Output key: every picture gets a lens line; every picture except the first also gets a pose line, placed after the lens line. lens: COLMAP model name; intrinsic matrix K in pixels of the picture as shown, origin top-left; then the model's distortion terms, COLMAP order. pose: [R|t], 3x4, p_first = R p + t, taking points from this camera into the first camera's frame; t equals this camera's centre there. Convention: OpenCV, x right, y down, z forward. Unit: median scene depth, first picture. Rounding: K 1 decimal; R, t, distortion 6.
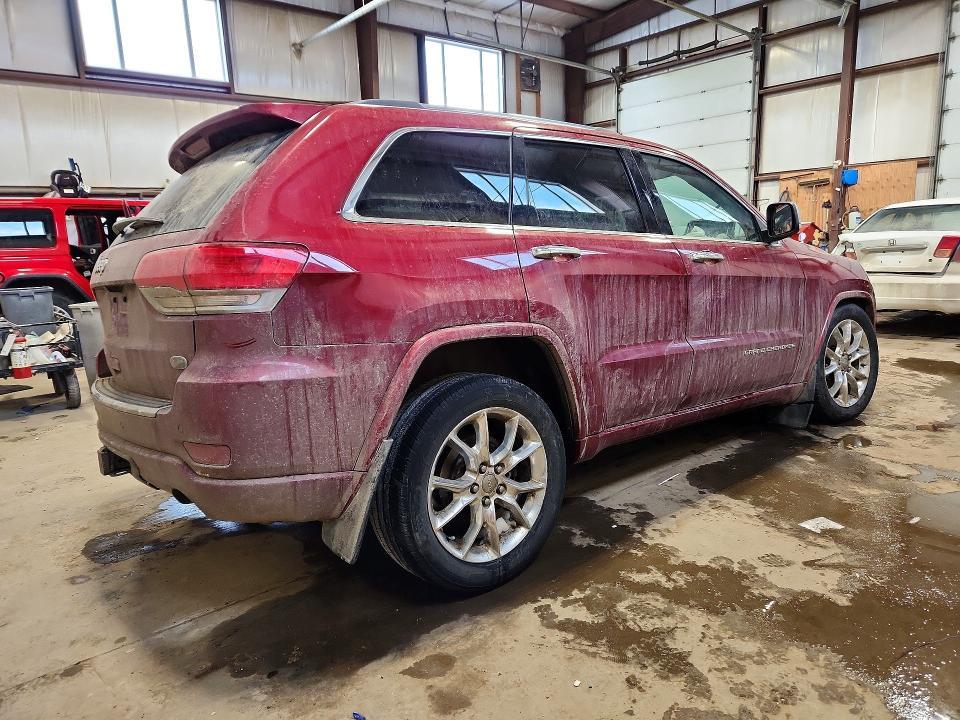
lens RADIAL K [[645.0, 0, 480.0], [0, 645.0, 360.0], [0, 0, 1]] dist [0.057882, -0.048033]
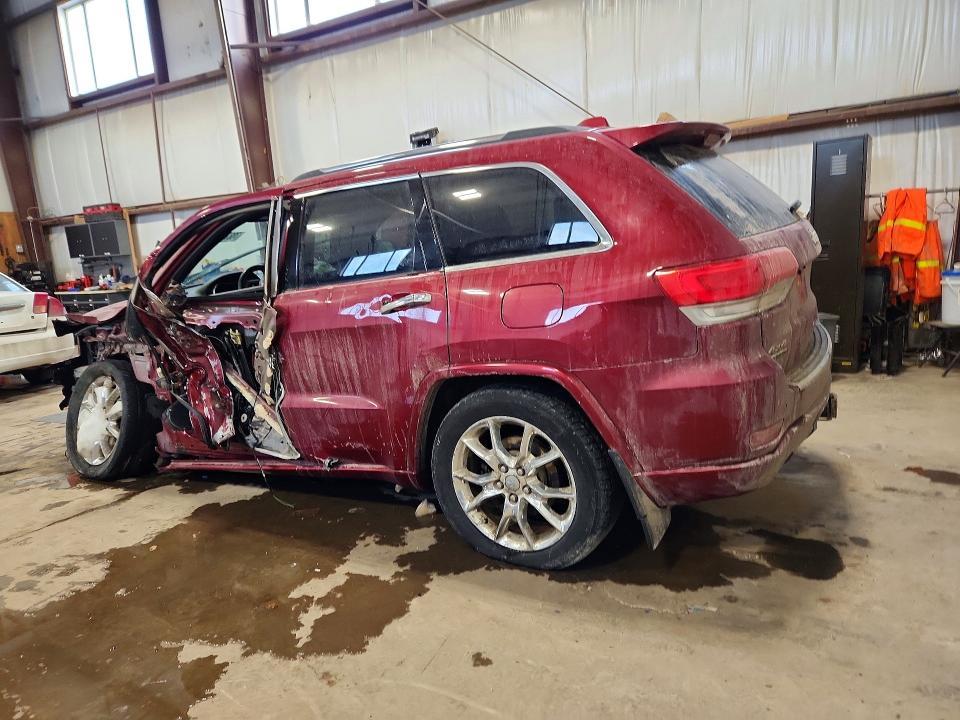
lens RADIAL K [[645.0, 0, 480.0], [0, 645.0, 360.0], [0, 0, 1]] dist [0.057882, -0.048033]
pose [[-0.338484, -0.103758, 0.935234, -0.677951], [0.250720, 0.948027, 0.195919, -0.145984], [-0.906955, 0.300797, -0.294878, 0.887568]]
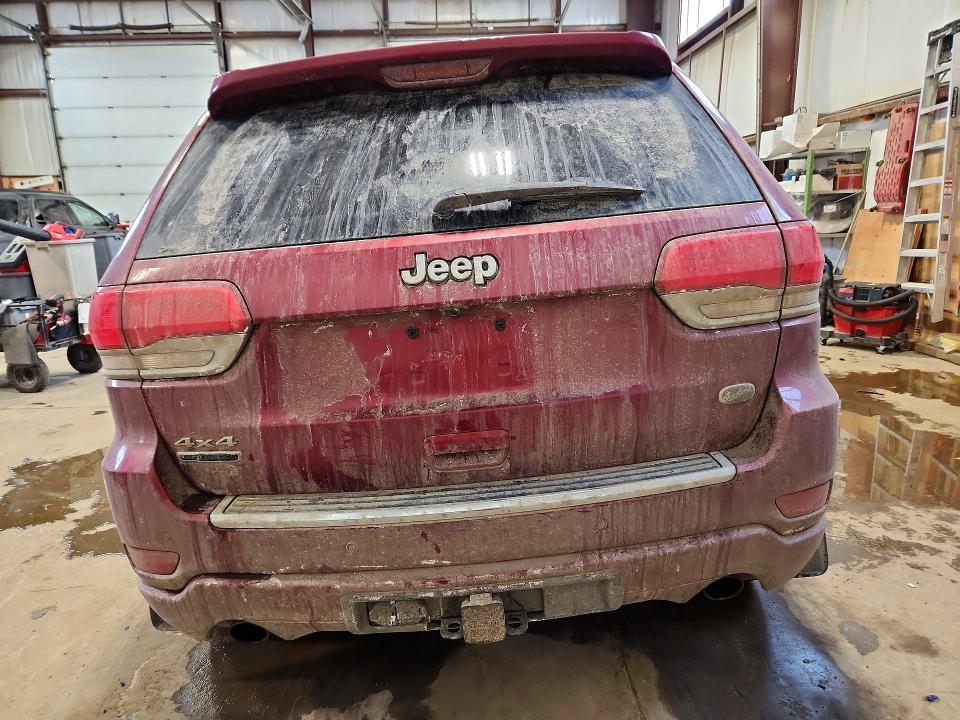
lens RADIAL K [[645.0, 0, 480.0], [0, 645.0, 360.0], [0, 0, 1]] dist [0.057882, -0.048033]
pose [[0.620179, -0.150565, 0.769875, -0.454338], [0.150634, 0.986001, 0.071489, -0.048045], [-0.769862, 0.071633, 0.634178, 0.298895]]
